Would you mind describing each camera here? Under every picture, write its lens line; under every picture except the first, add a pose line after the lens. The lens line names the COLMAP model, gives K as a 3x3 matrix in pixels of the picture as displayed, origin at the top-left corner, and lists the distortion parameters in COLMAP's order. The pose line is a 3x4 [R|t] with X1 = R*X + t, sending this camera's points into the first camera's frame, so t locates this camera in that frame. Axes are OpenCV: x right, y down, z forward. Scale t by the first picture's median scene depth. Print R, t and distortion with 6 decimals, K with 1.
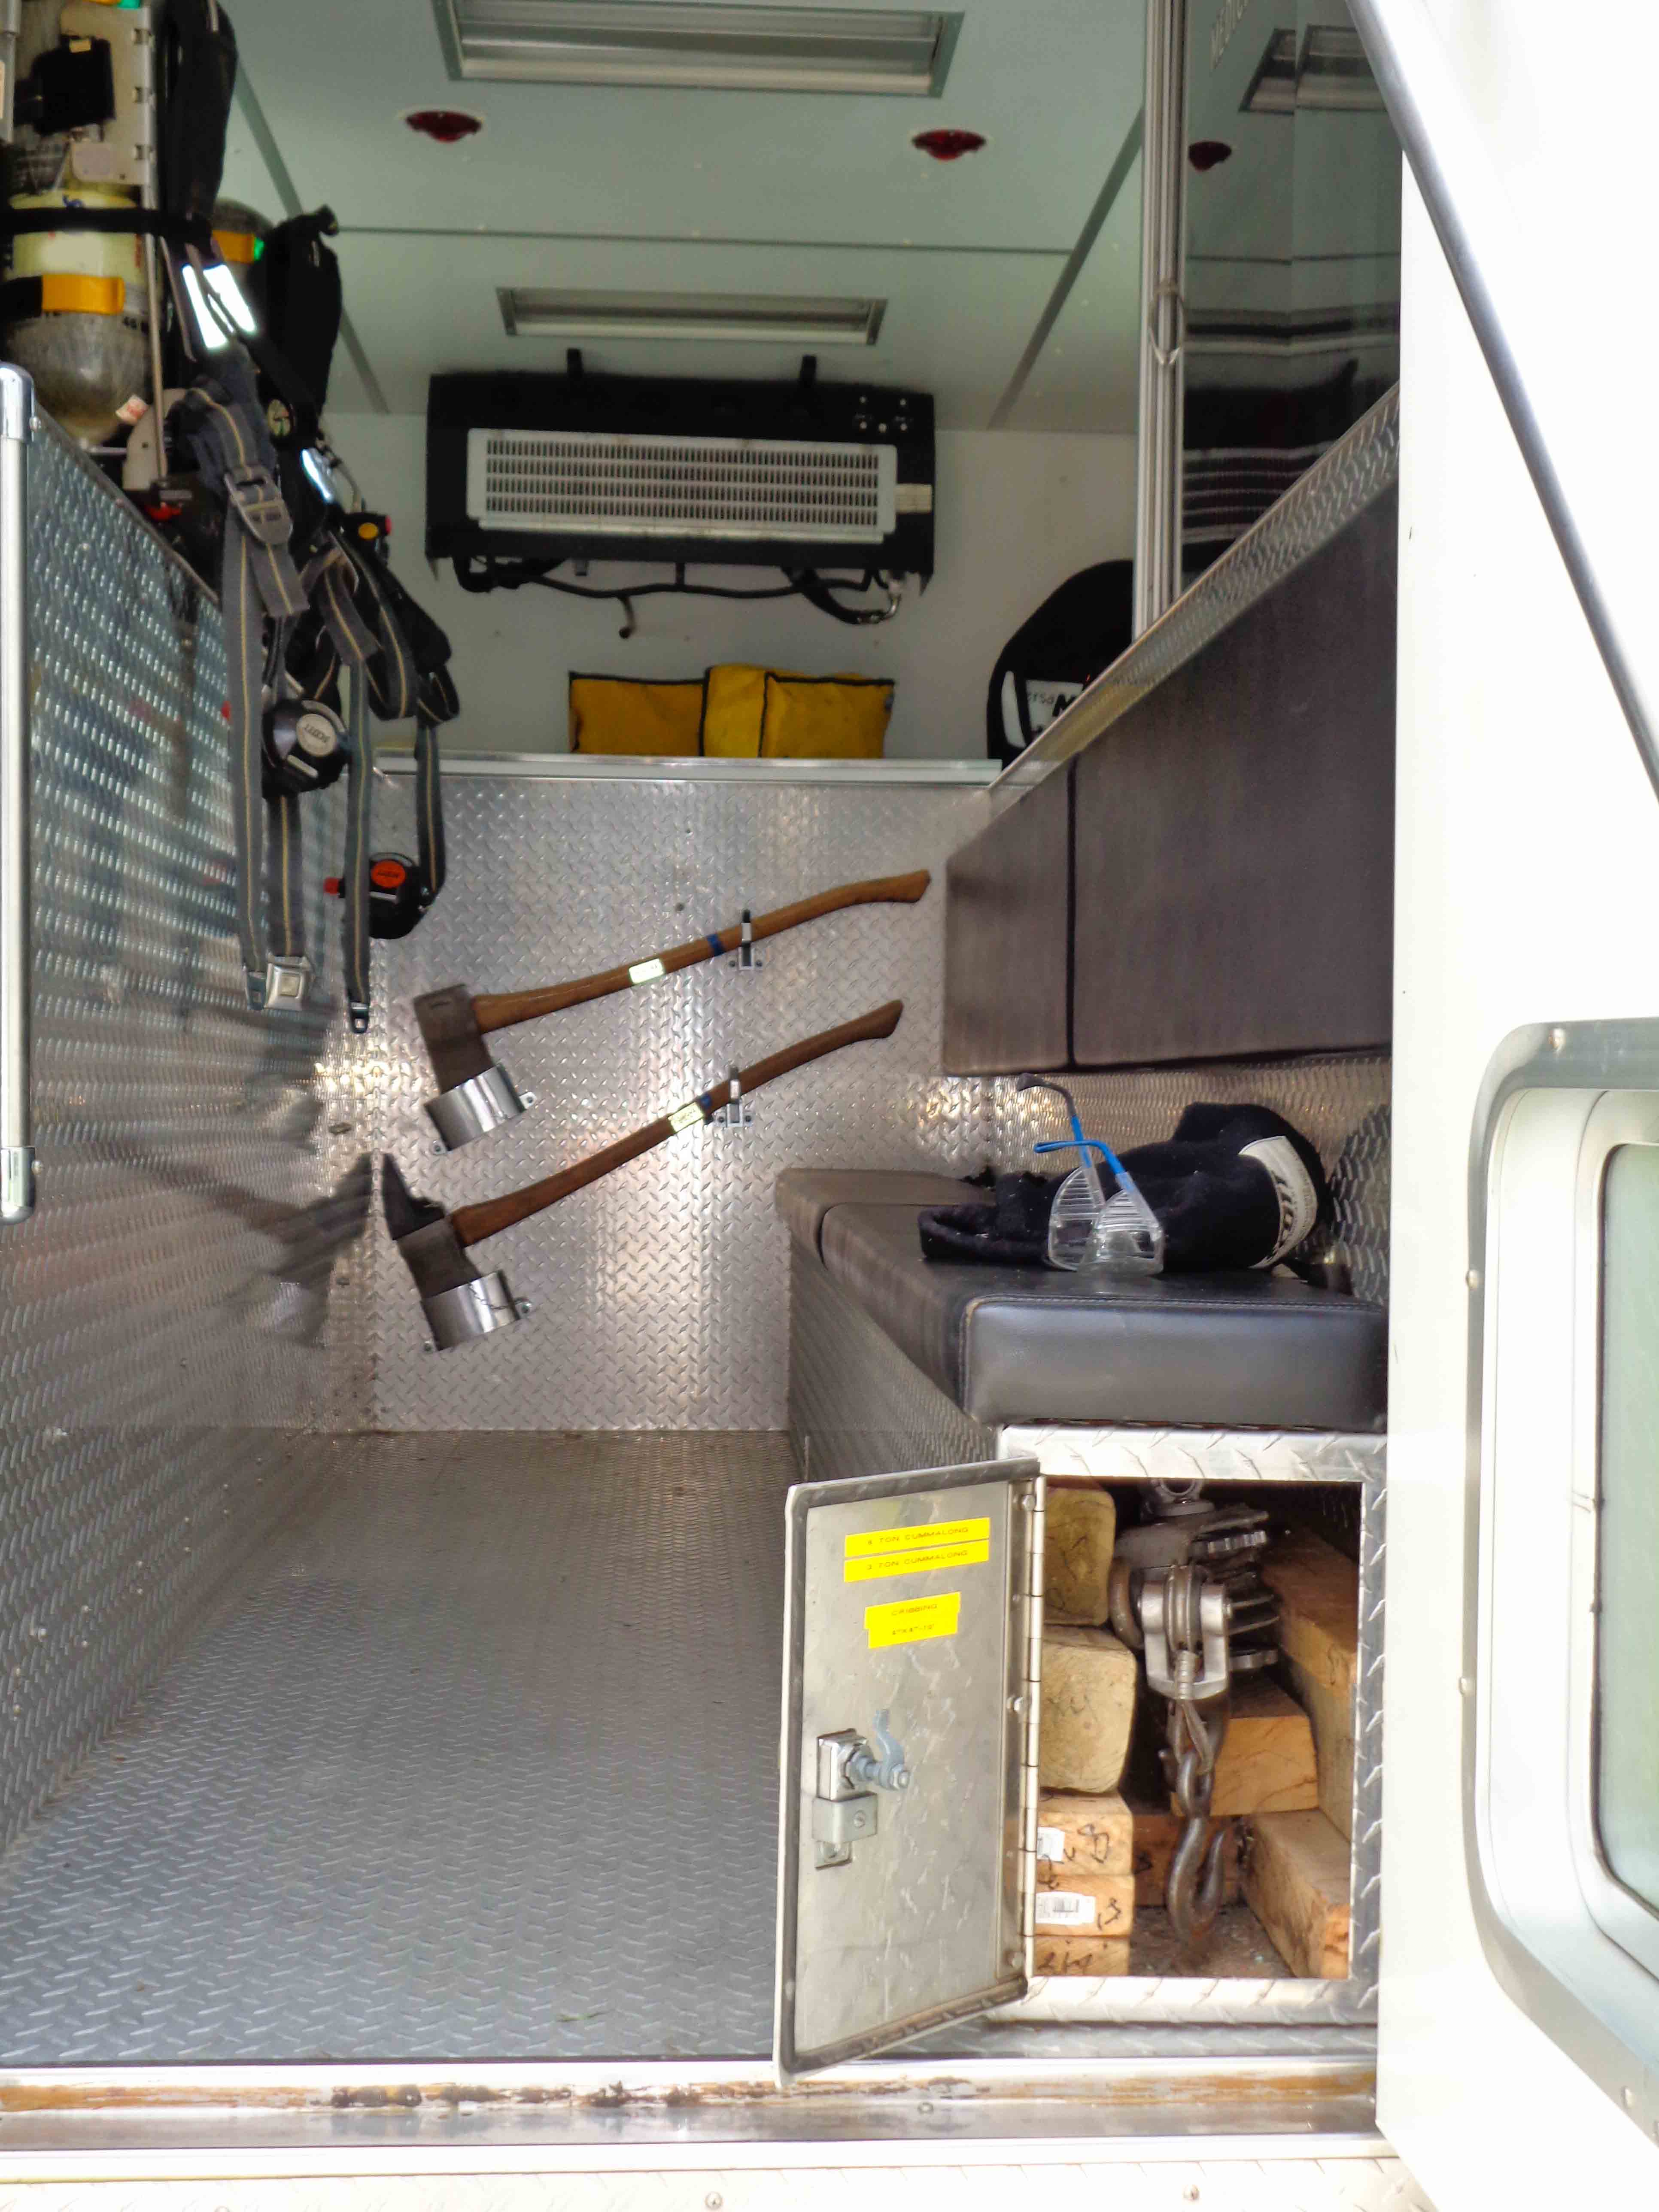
lens RADIAL K [[2751.9, 0, 819.0], [0, 2751.9, 1089.8], [0, 0, 1]] dist [0.070258, 0.000000]
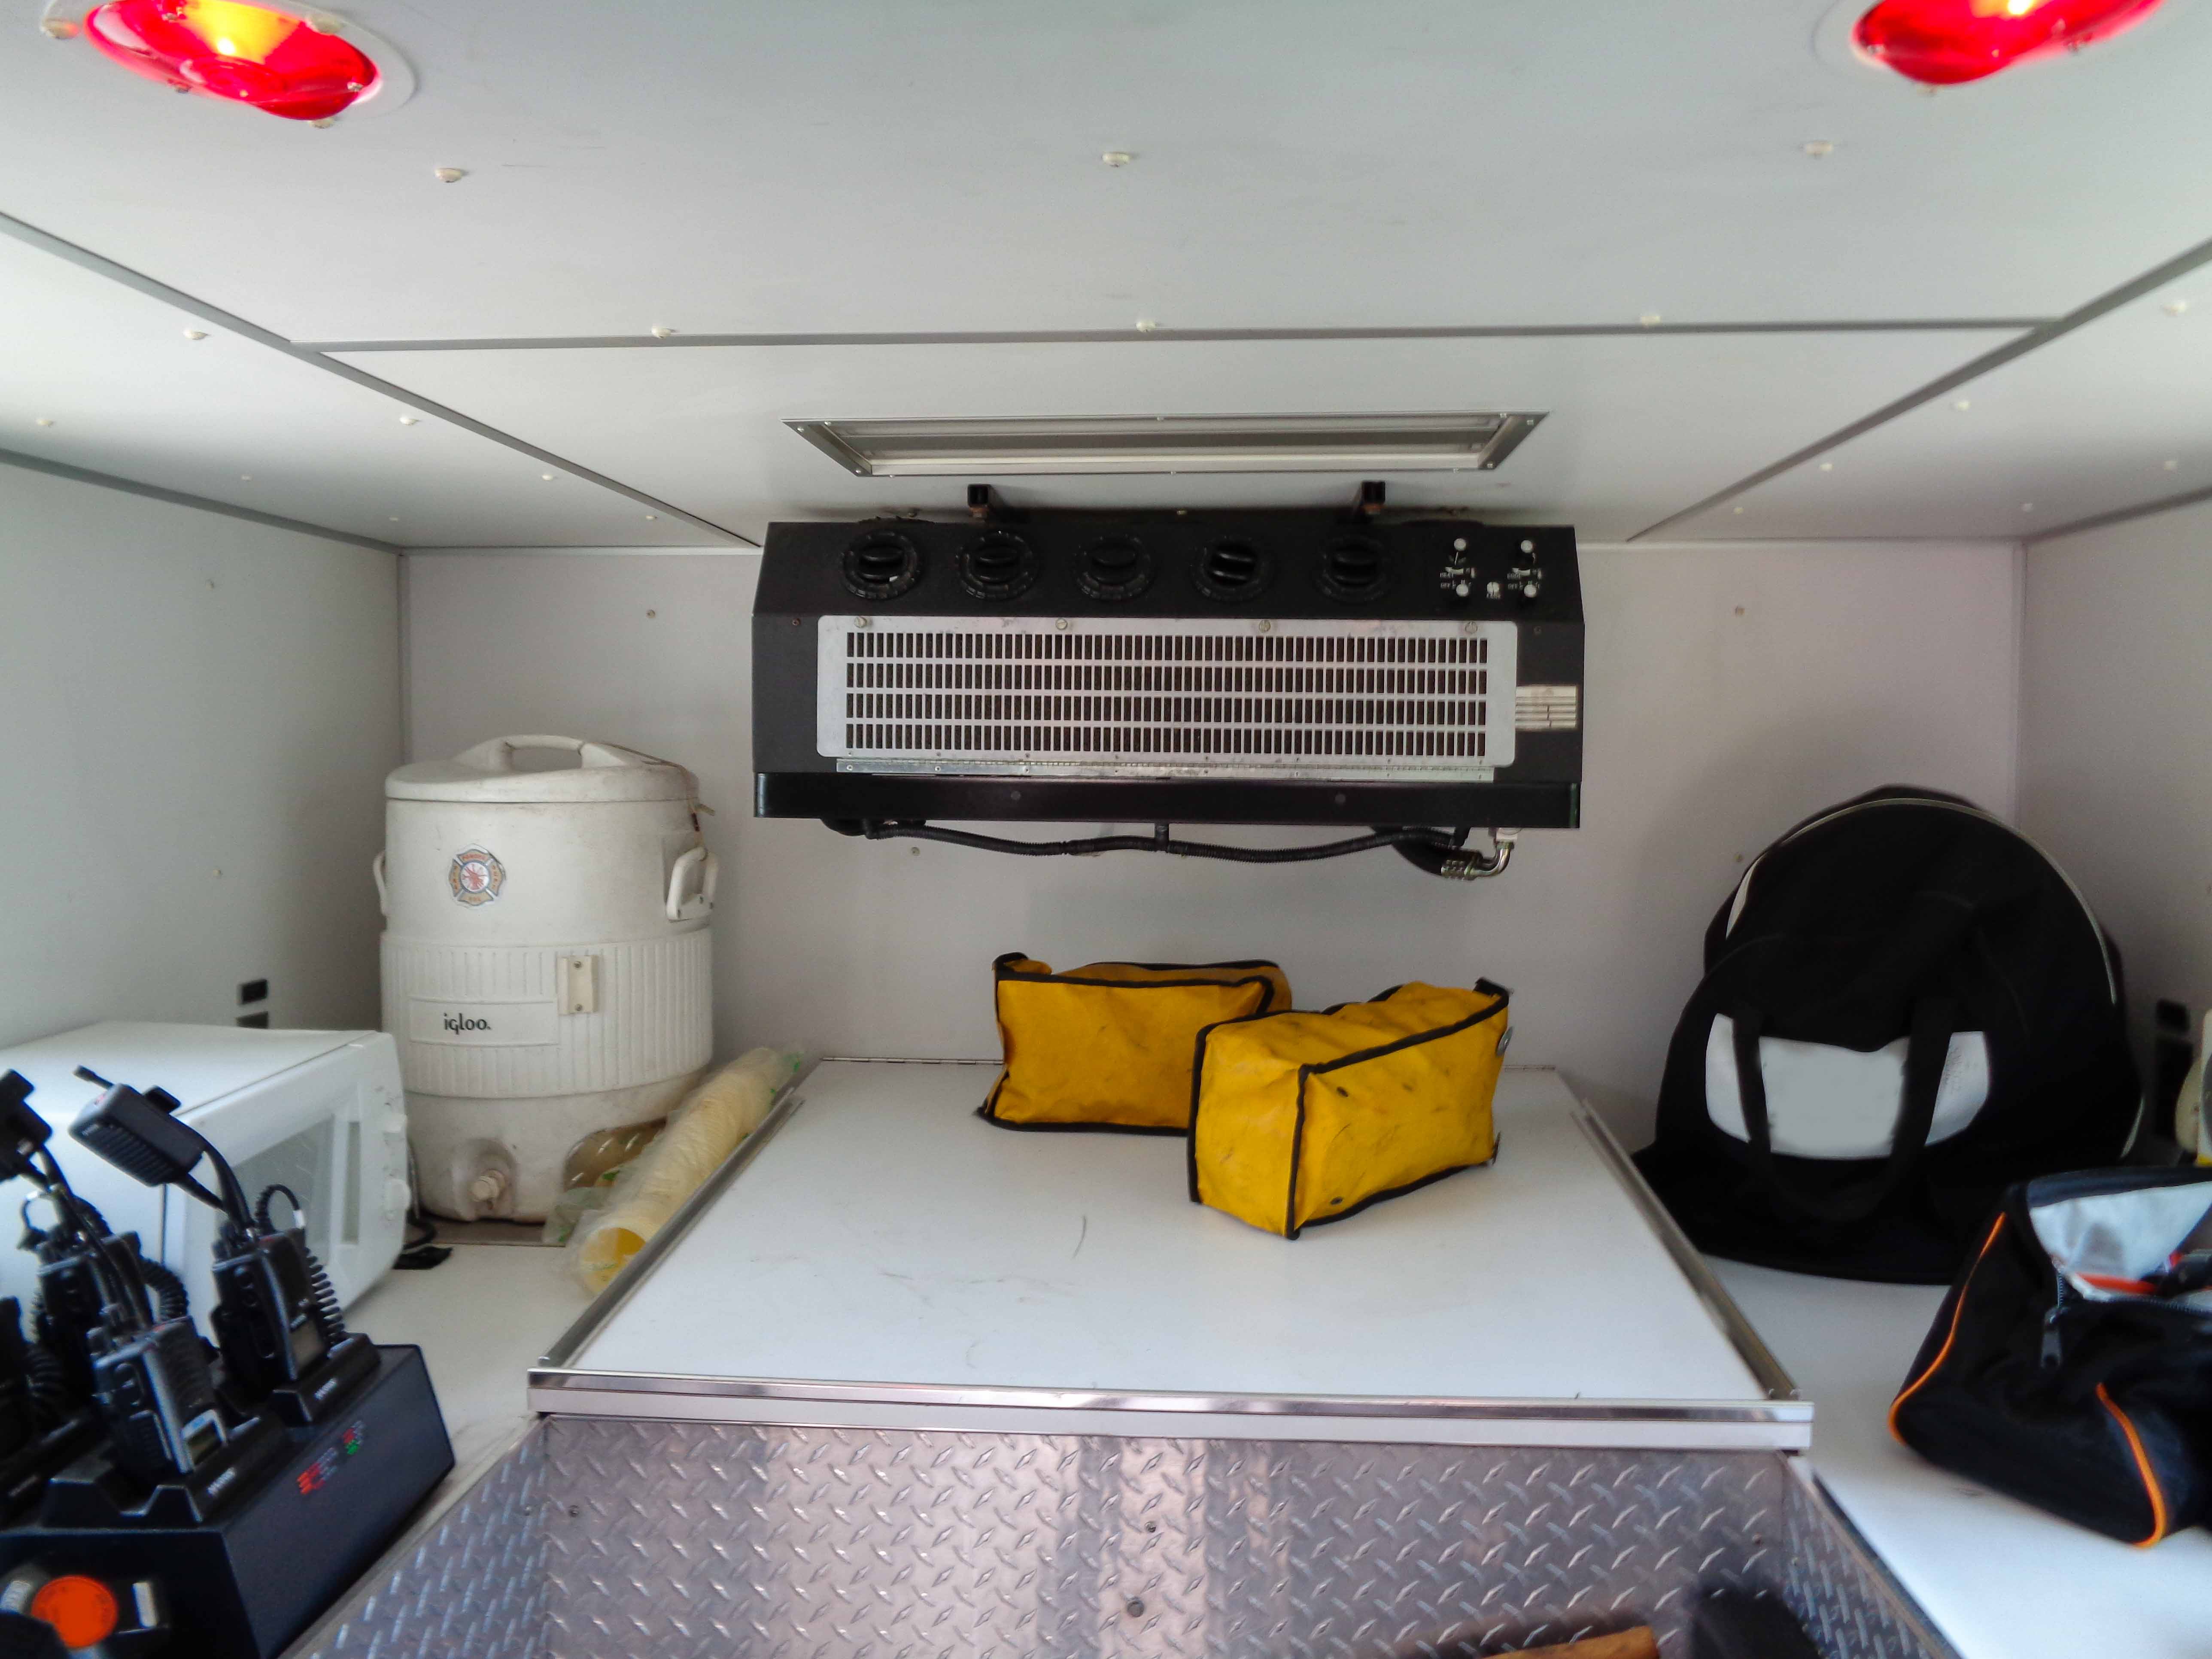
lens RADIAL K [[1671.1, 0, 1104.9], [0, 1671.1, 807.9], [0, 0, 1]] dist [0.036416, 0.002542]
pose [[0.992322, -0.002631, -0.123650, -0.018160], [0.007295, 0.999278, 0.037280, -0.234587], [0.123463, -0.037896, 0.991625, 0.711330]]
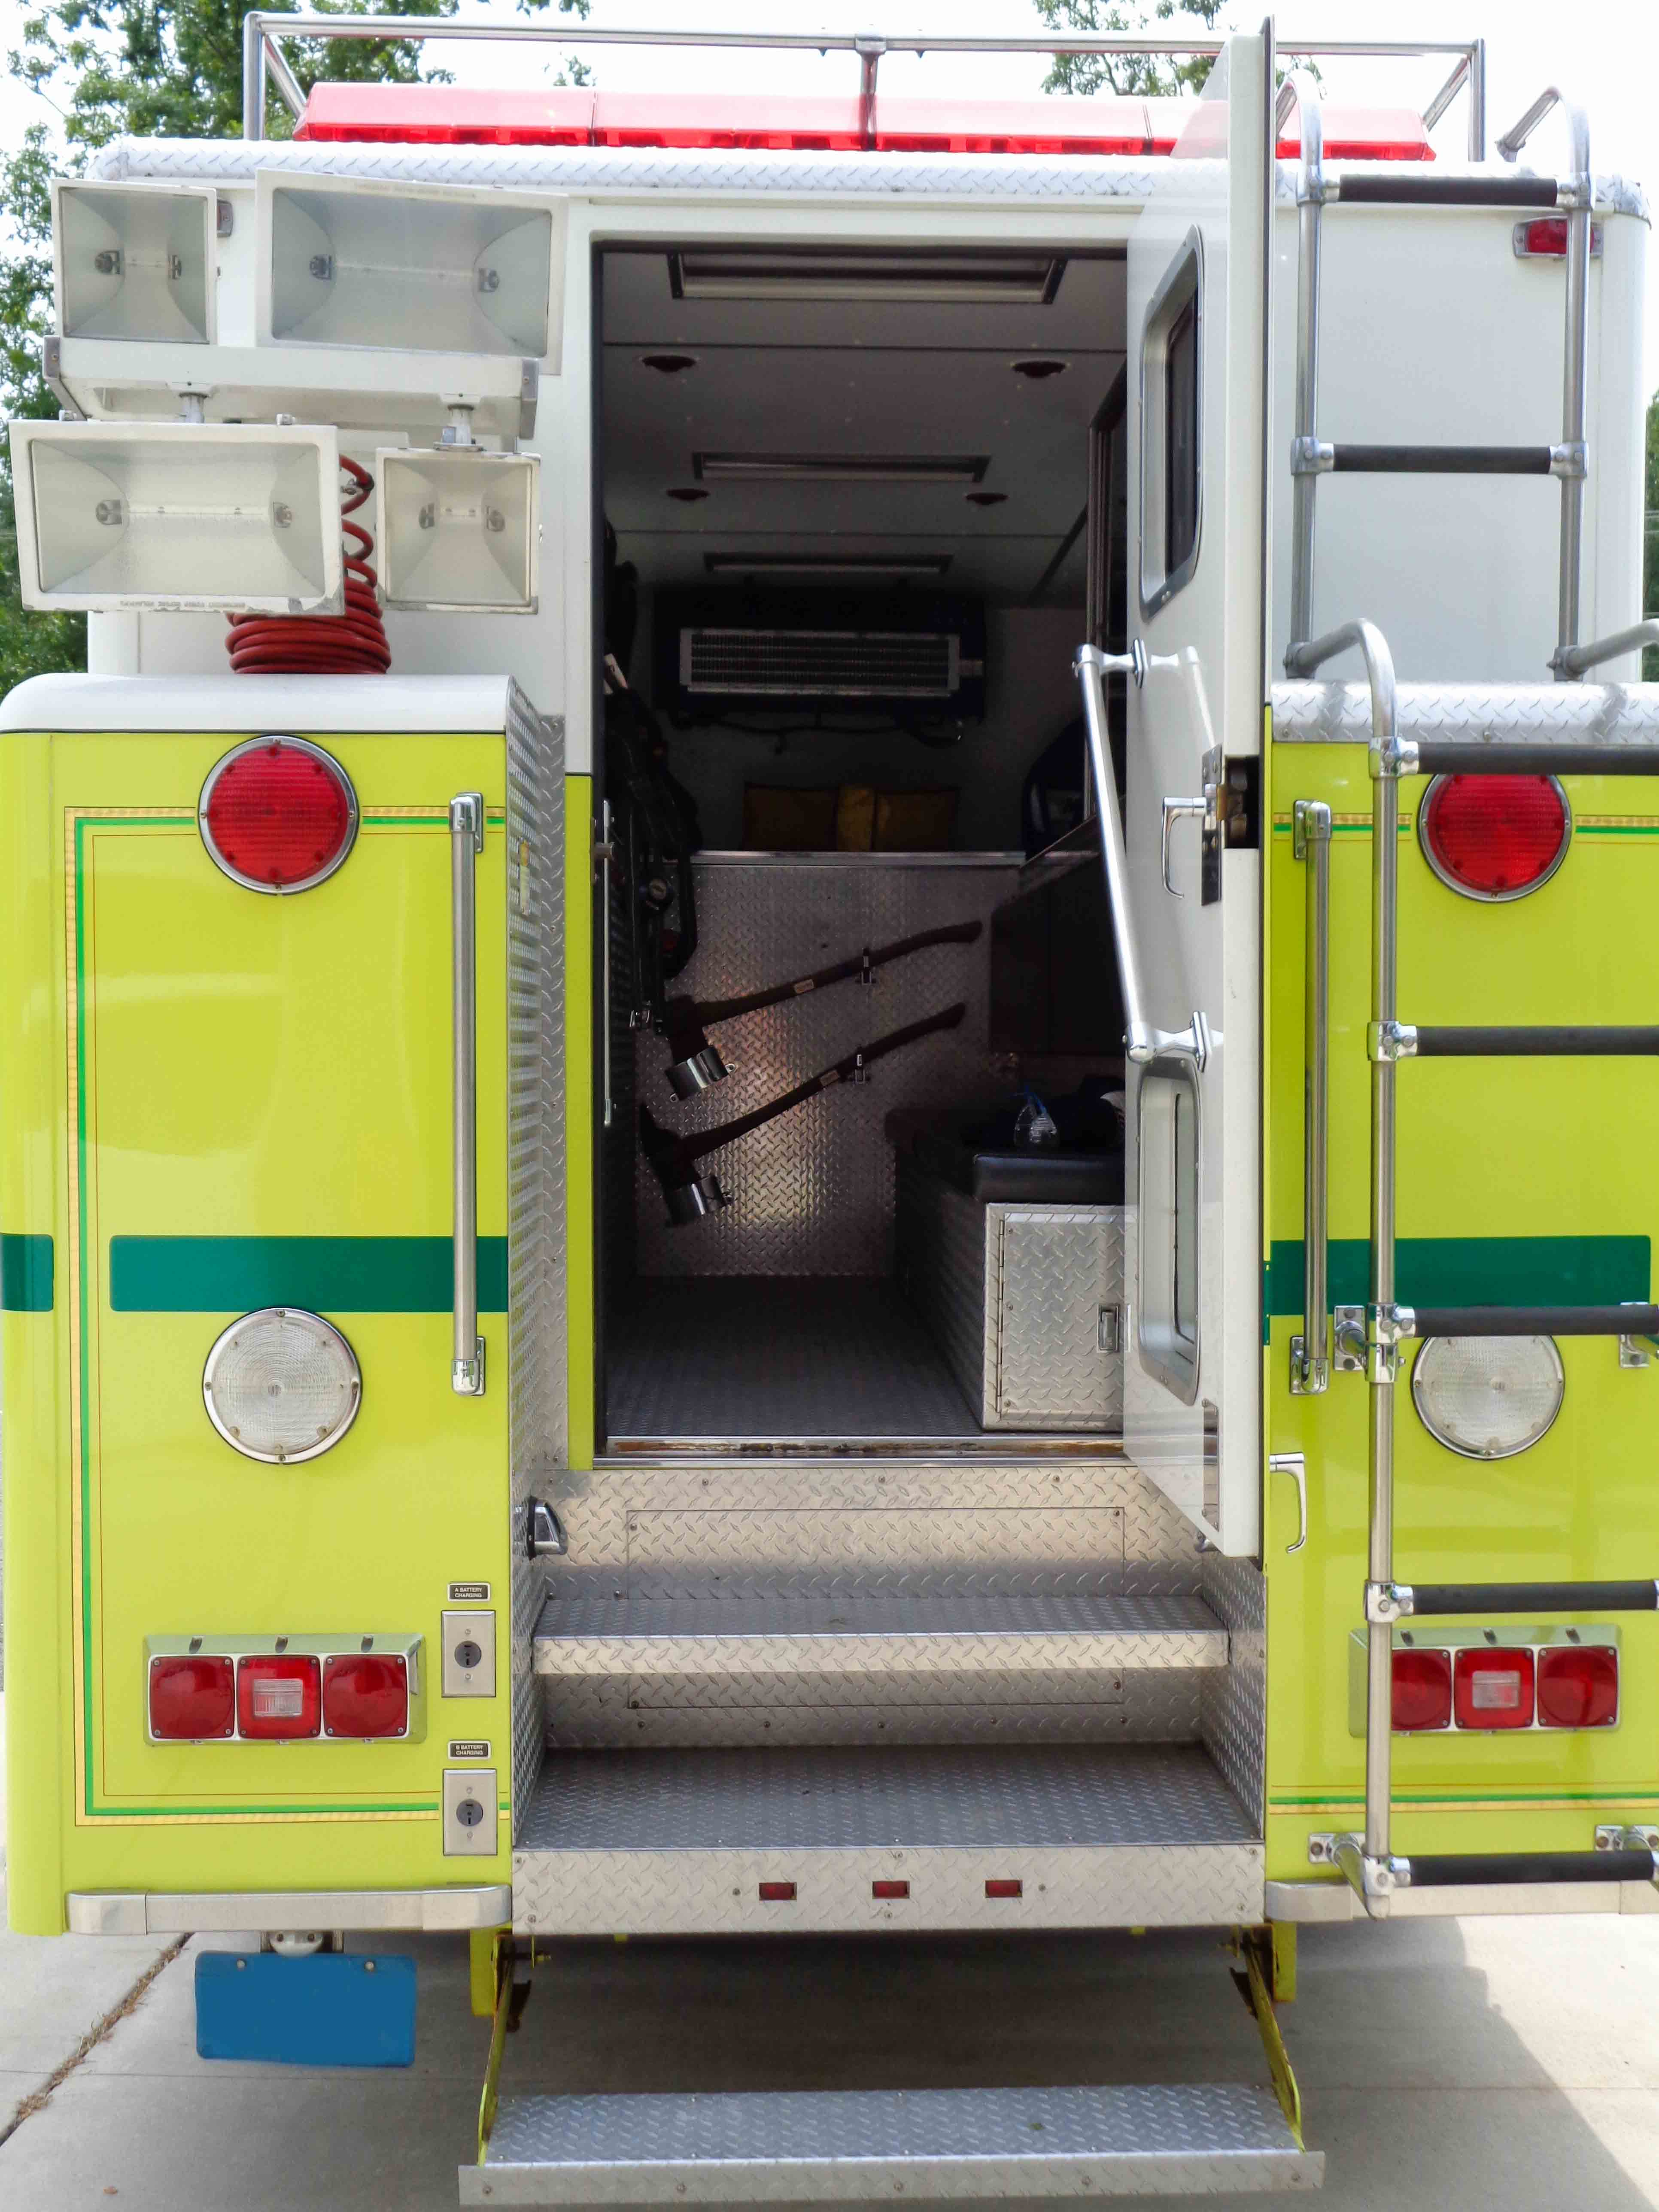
lens RADIAL K [[2751.9, 0, 830.3], [0, 2751.9, 1100.9], [0, 0, 1]] dist [0.070258, 0.000000]
pose [[0.999595, -0.007417, -0.027478, -0.003941], [0.008033, 0.999717, 0.022372, -0.012425], [0.027304, -0.022584, 0.999372, -0.591248]]
